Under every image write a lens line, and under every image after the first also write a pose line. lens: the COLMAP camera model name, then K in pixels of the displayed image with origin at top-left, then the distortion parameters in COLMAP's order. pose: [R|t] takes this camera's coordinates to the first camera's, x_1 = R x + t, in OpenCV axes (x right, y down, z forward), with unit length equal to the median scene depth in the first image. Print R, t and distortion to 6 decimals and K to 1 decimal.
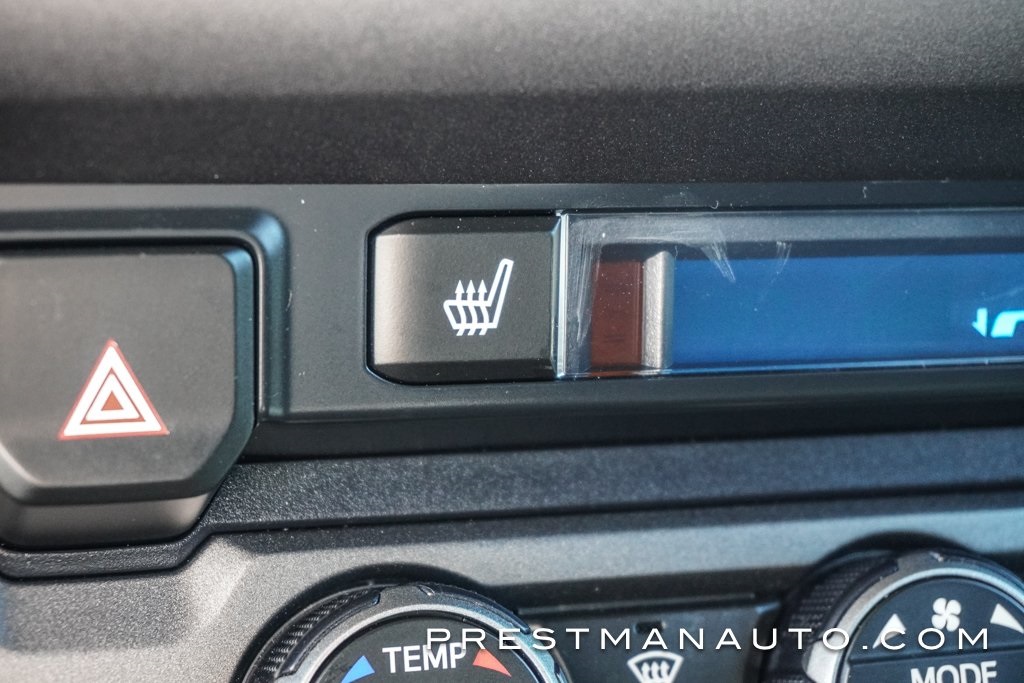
lens RADIAL K [[2298.4, 0, 536.1], [0, 2298.4, 330.5], [0, 0, 1]] dist [0.070860, 0.000000]
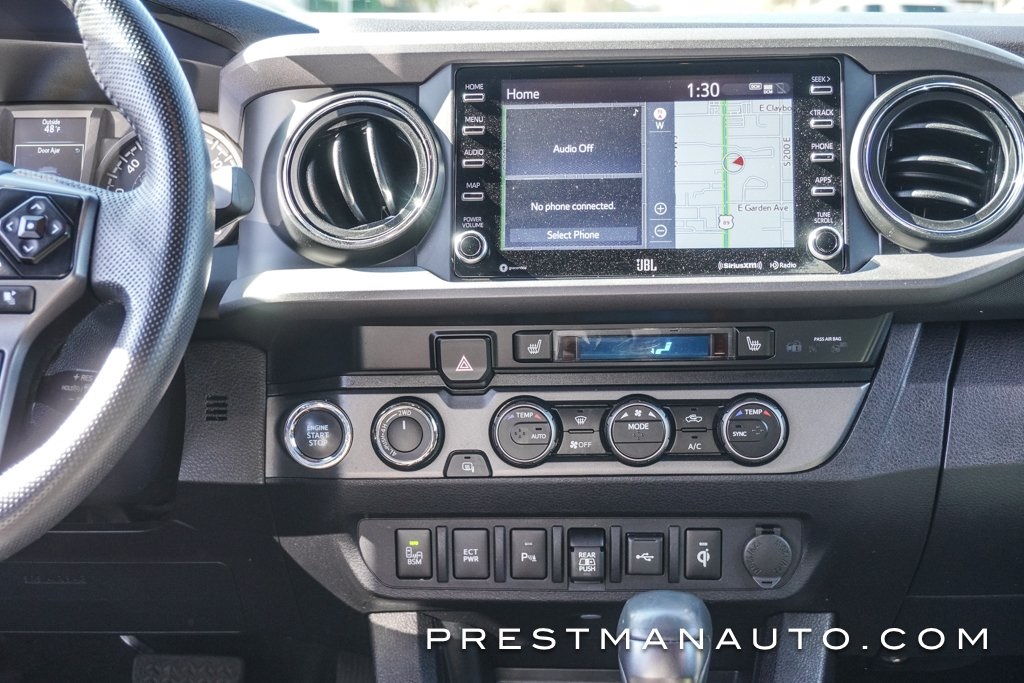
lens RADIAL K [[1542.8, 0, 516.3], [0, 1542.8, 347.2], [0, 0, 1]] dist [0.006029, 0.000000]
pose [[0.927192, 0.056386, -0.370317, 1.203135], [-0.005241, 0.990462, 0.137689, -0.483669], [0.374549, -0.125724, 0.918644, -2.161014]]
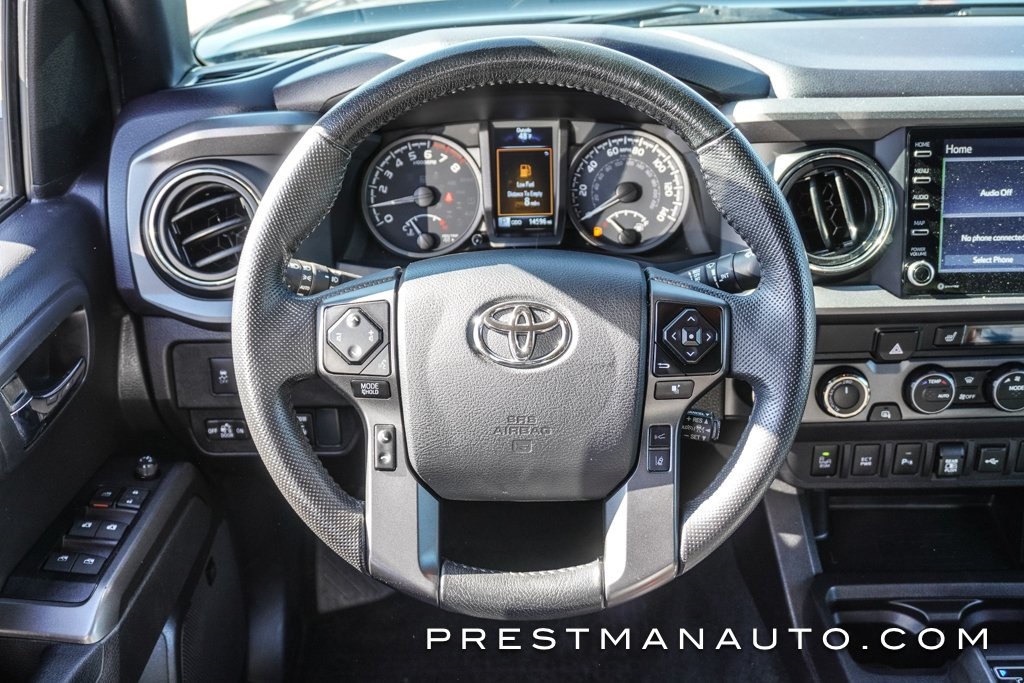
lens RADIAL K [[1109.1, 0, 511.5], [0, 1109.1, 346.4], [0, 0, 1]] dist [-0.000990, 0.000000]
pose [[0.943395, 0.132411, -0.304093, -0.253643], [0.008970, 0.906333, 0.422470, -1.415103], [0.331549, -0.401284, 0.853842, -2.318373]]
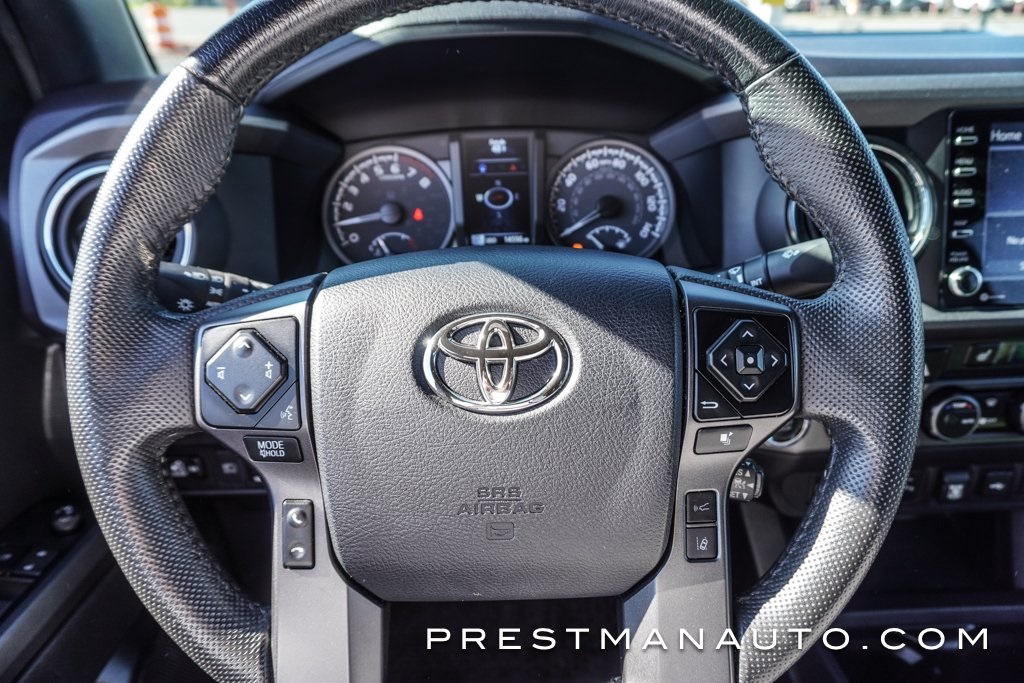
lens RADIAL K [[688.6, 0, 511.9], [0, 688.6, 344.6], [0, 0, 1]] dist [-0.043226, 0.035934]
pose [[0.953269, 0.109379, -0.281628, -0.717515], [0.012219, 0.917444, 0.397677, -0.777893], [0.301876, -0.382535, 0.873234, -0.962068]]
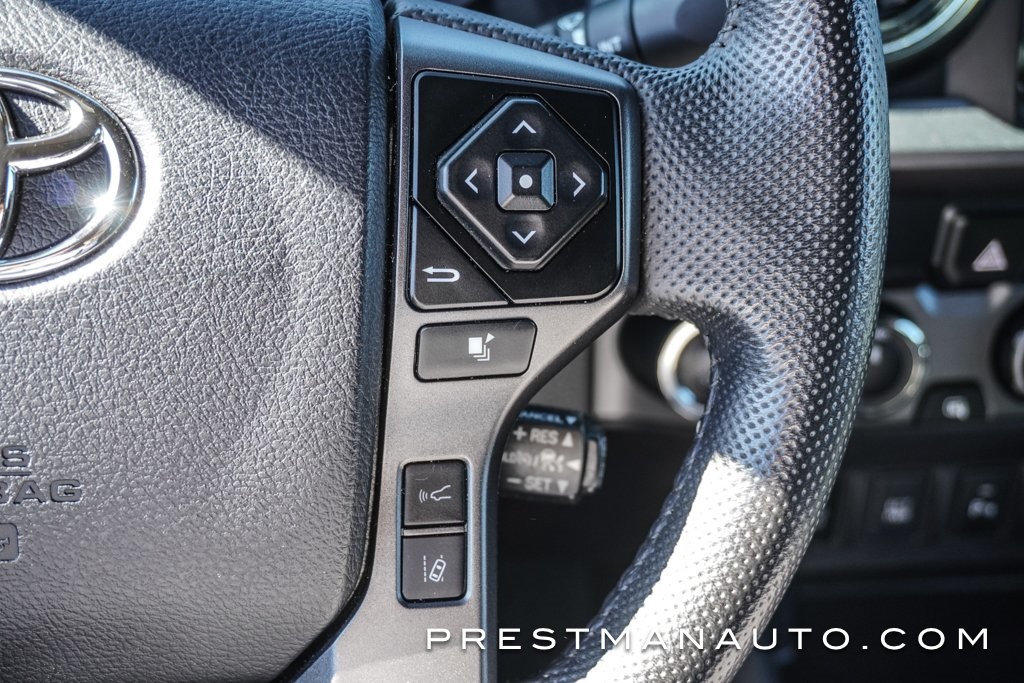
lens RADIAL K [[1498.6, 0, 509.3], [0, 1498.6, 347.8], [0, 0, 1]] dist [0.014534, 0.000000]
pose [[0.980350, 0.127076, -0.150883, -0.481725], [-0.048480, 0.896615, 0.440149, -0.703538], [0.191216, -0.424185, 0.885157, -0.970499]]
